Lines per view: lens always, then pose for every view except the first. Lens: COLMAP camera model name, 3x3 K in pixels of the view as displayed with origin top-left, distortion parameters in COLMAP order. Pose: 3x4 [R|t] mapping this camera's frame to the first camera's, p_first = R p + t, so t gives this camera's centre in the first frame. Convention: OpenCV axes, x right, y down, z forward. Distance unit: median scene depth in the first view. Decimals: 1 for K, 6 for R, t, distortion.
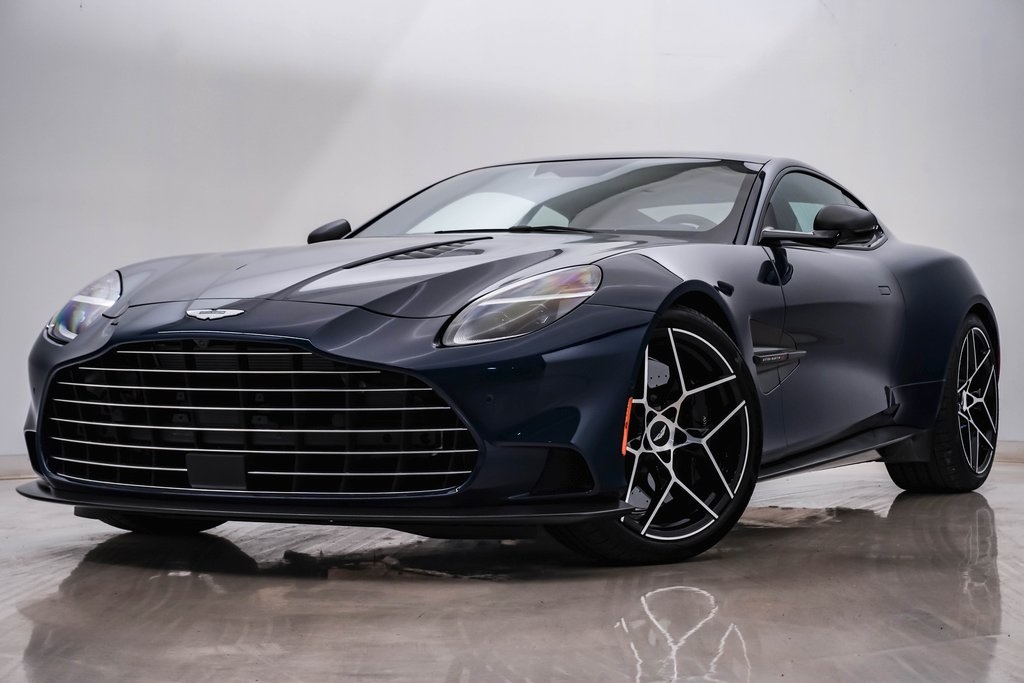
lens RADIAL K [[2177.2, 0, 507.1], [0, 2177.2, 334.6], [0, 0, 1]] dist [-0.042276, 0.000000]
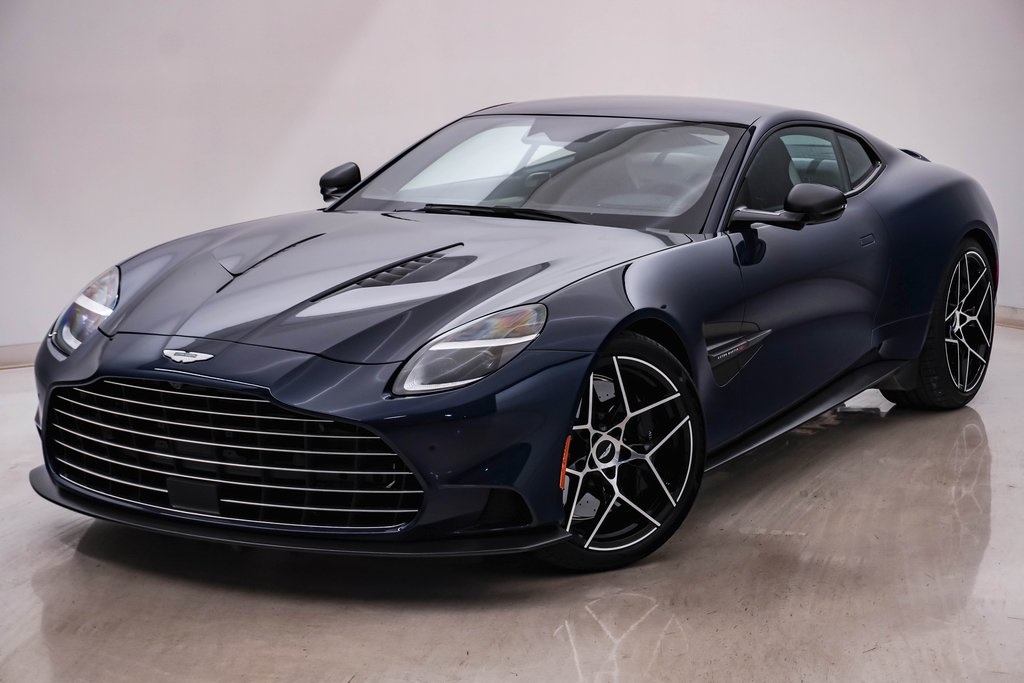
lens RADIAL K [[2177.2, 0, 515.5], [0, 2177.2, 344.2], [0, 0, 1]] dist [-0.042276, 0.000000]
pose [[0.997994, 0.010279, -0.062463, 0.092442], [-0.000087, 0.986951, 0.161019, -0.181043], [0.063303, -0.160690, 0.984973, -0.059616]]
